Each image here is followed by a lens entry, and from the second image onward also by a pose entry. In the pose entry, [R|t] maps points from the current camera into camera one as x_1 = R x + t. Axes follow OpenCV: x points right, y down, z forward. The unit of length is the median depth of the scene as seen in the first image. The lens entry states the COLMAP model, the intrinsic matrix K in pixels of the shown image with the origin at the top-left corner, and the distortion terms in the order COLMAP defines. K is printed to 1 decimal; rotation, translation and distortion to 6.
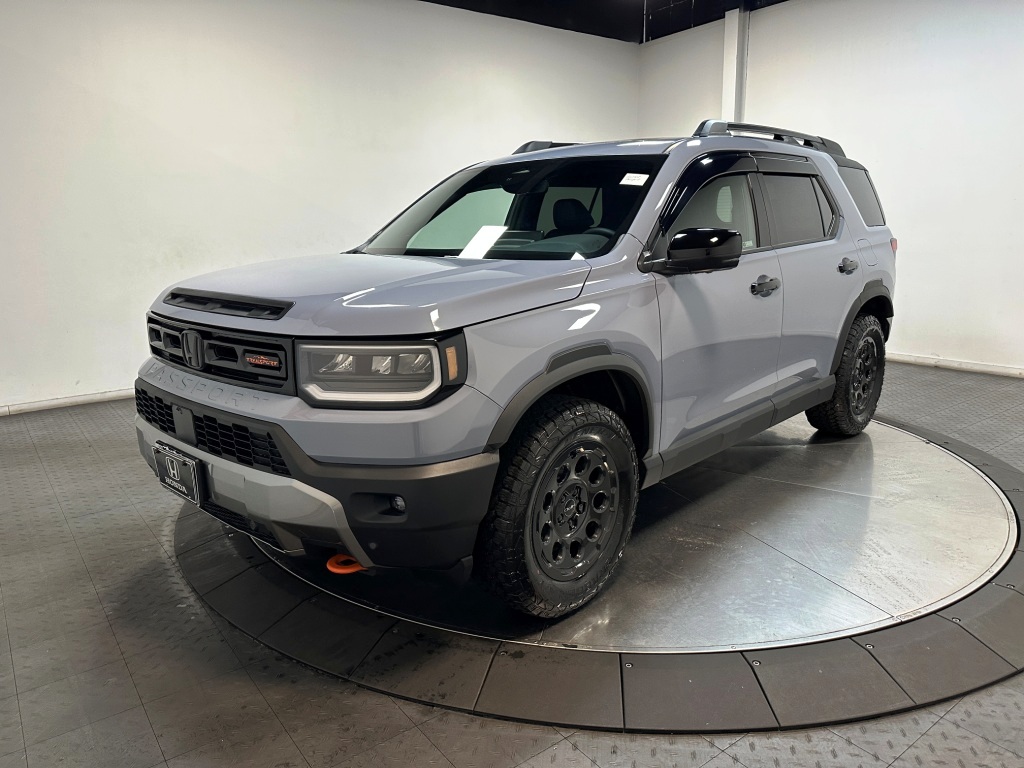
lens RADIAL K [[720.7, 0, 512.0], [0, 720.7, 384.0], [0, 0, 1]] dist [0.037959, -0.044459]
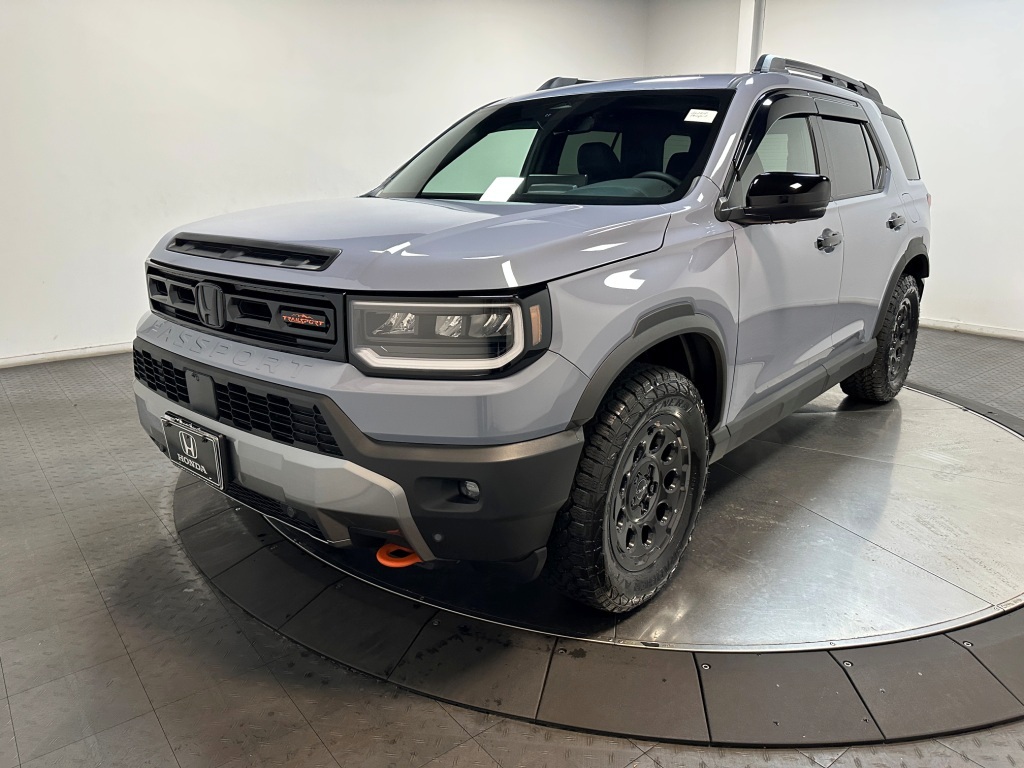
lens RADIAL K [[731.9, 0, 512.4], [0, 731.9, 371.3], [0, 0, 1]] dist [0.049404, -0.051220]
pose [[0.999790, 0.008003, 0.018872, -0.099925], [-0.008727, 0.999217, 0.038582, -0.005997], [-0.018548, -0.038738, 0.999077, 0.119551]]
